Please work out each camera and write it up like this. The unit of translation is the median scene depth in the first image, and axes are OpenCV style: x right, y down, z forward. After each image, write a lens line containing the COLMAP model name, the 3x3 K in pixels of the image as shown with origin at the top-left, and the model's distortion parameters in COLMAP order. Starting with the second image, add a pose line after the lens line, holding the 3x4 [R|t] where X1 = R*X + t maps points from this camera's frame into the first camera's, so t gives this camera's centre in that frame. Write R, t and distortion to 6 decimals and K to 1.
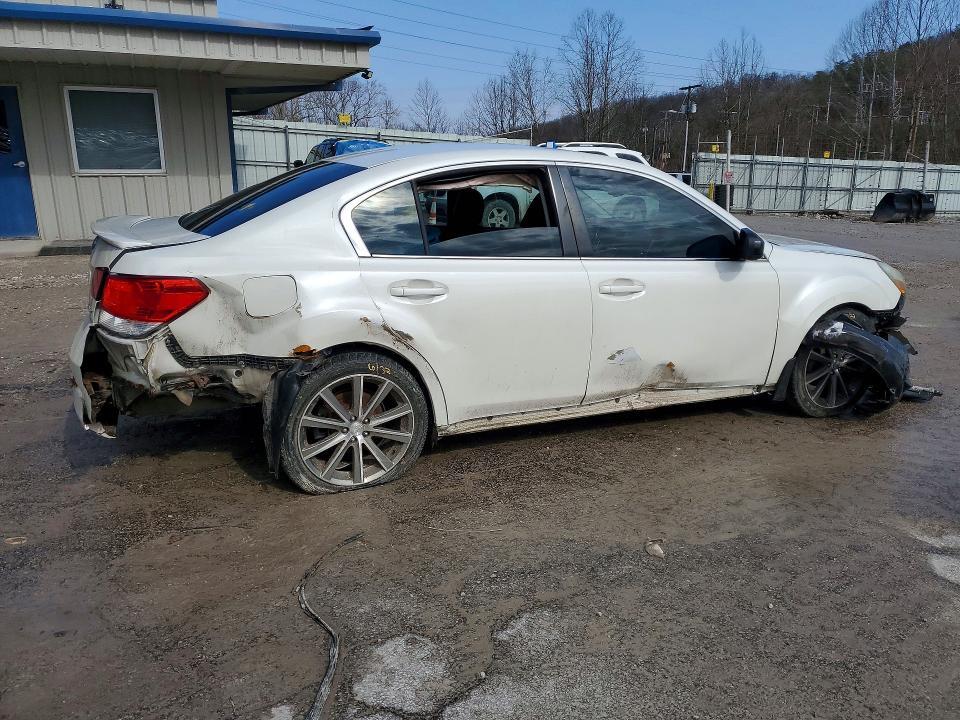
lens RADIAL K [[747.4, 0, 480.0], [0, 747.4, 360.0], [0, 0, 1]] dist [0.012113, 0.007113]
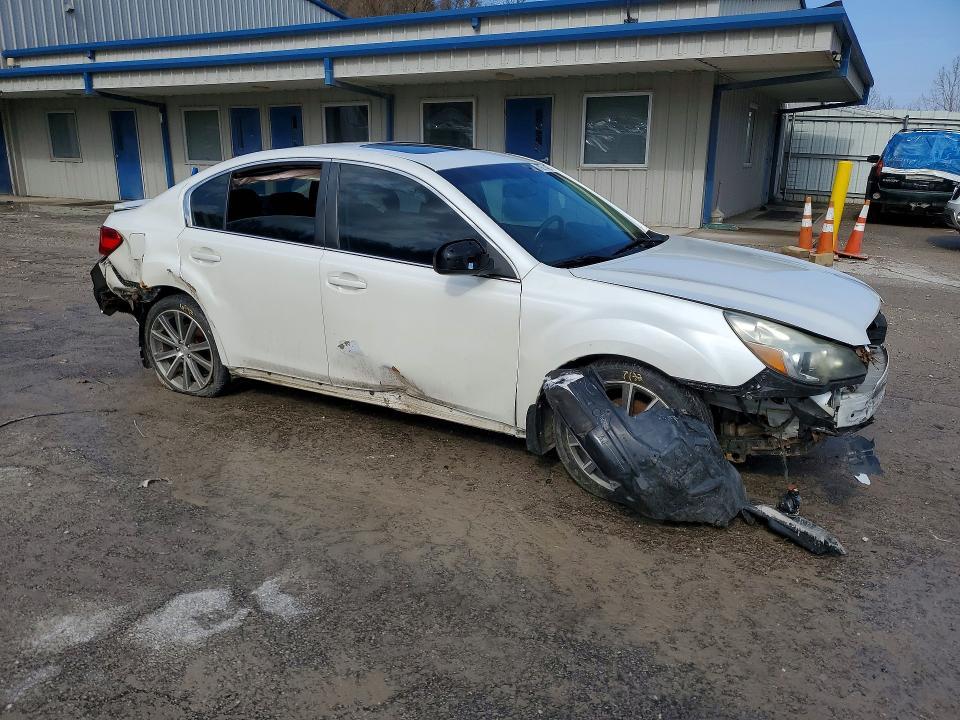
lens RADIAL K [[732.4, 0, 482.1], [0, 732.4, 378.3], [0, 0, 1]] dist [0.009735, 0.002944]
pose [[0.603418, 0.233699, -0.762412, 1.187597], [-0.207621, 0.969160, 0.132749, -0.149886], [0.769922, 0.078190, 0.633329, 0.544623]]
